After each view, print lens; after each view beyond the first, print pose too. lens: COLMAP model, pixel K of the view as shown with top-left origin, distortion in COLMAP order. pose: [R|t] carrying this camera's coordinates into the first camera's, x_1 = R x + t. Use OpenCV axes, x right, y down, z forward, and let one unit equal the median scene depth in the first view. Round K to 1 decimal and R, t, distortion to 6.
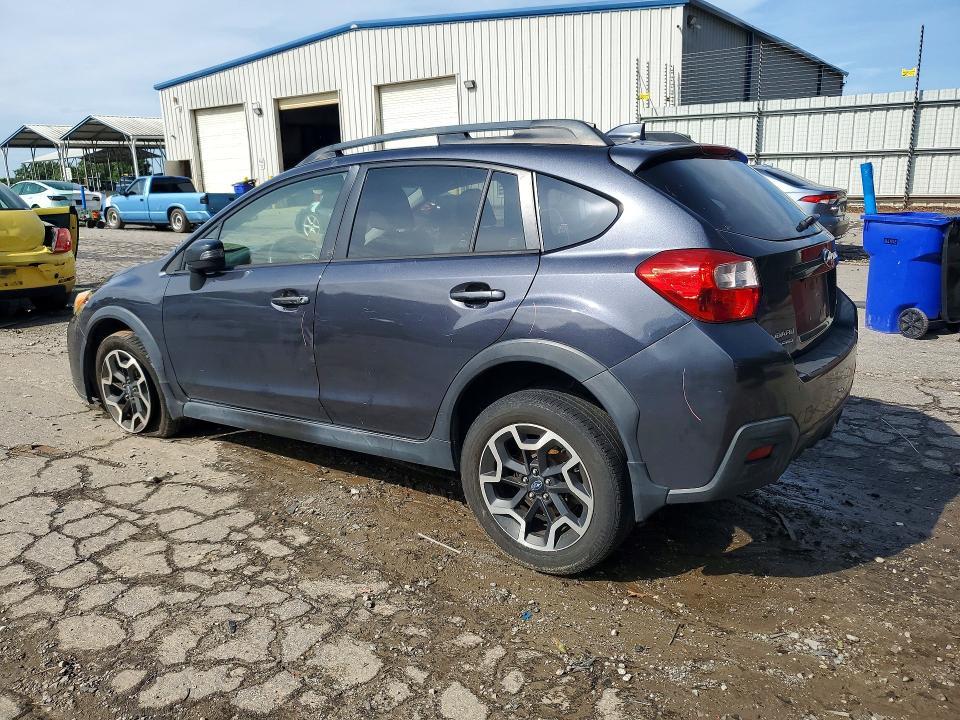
lens RADIAL K [[754.1, 0, 474.6], [0, 754.1, 355.9], [0, 0, 1]] dist [-0.009038, 0.063584]
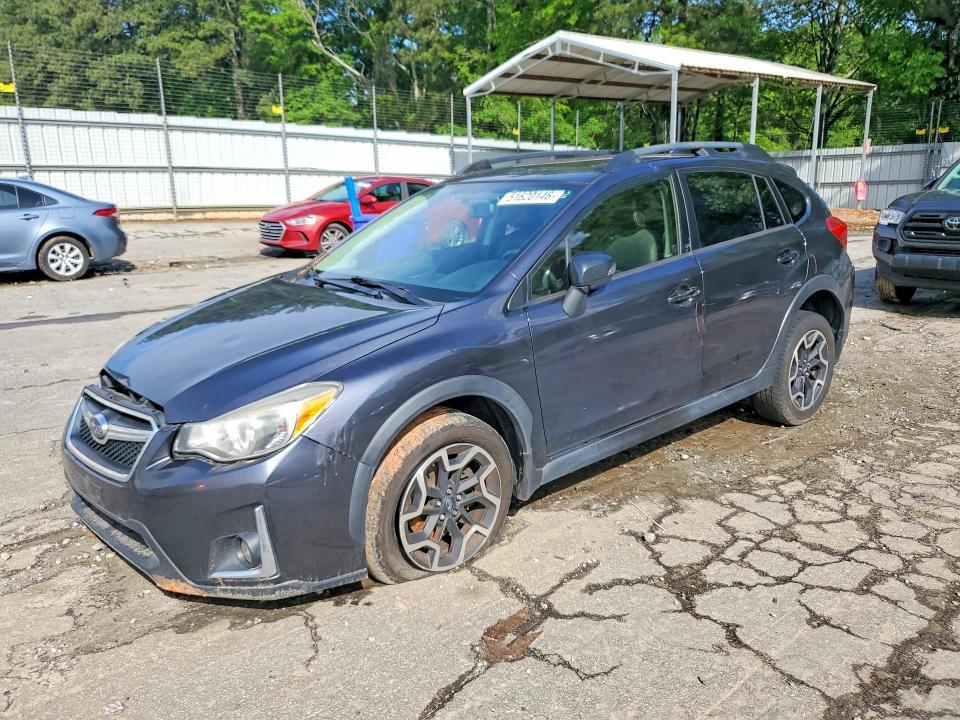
lens RADIAL K [[754.1, 0, 474.6], [0, 754.1, 355.9], [0, 0, 1]] dist [-0.009038, 0.063584]
pose [[0.242095, -0.208938, 0.947489, -1.397195], [0.231630, 0.960748, 0.152678, -0.231067], [-0.942198, 0.182504, 0.280989, 1.039958]]
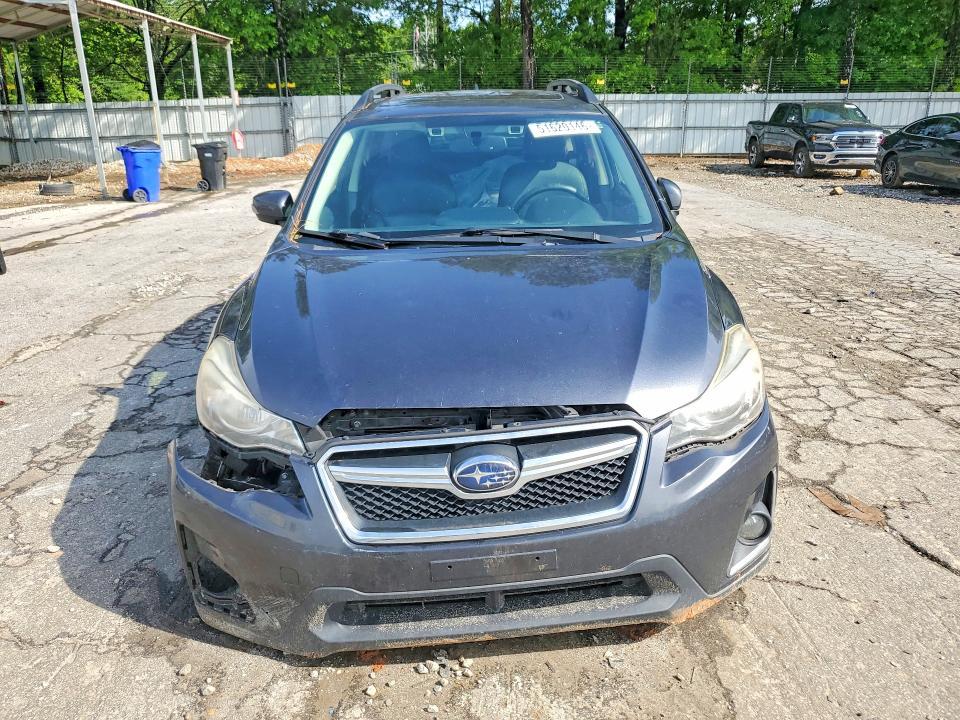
lens RADIAL K [[754.1, 0, 474.6], [0, 754.1, 355.9], [0, 0, 1]] dist [-0.009038, 0.063584]
pose [[-0.575795, -0.216467, 0.788418, -1.137501], [0.222048, 0.886666, 0.405607, -0.444012], [-0.786864, 0.408613, -0.462472, 1.939398]]
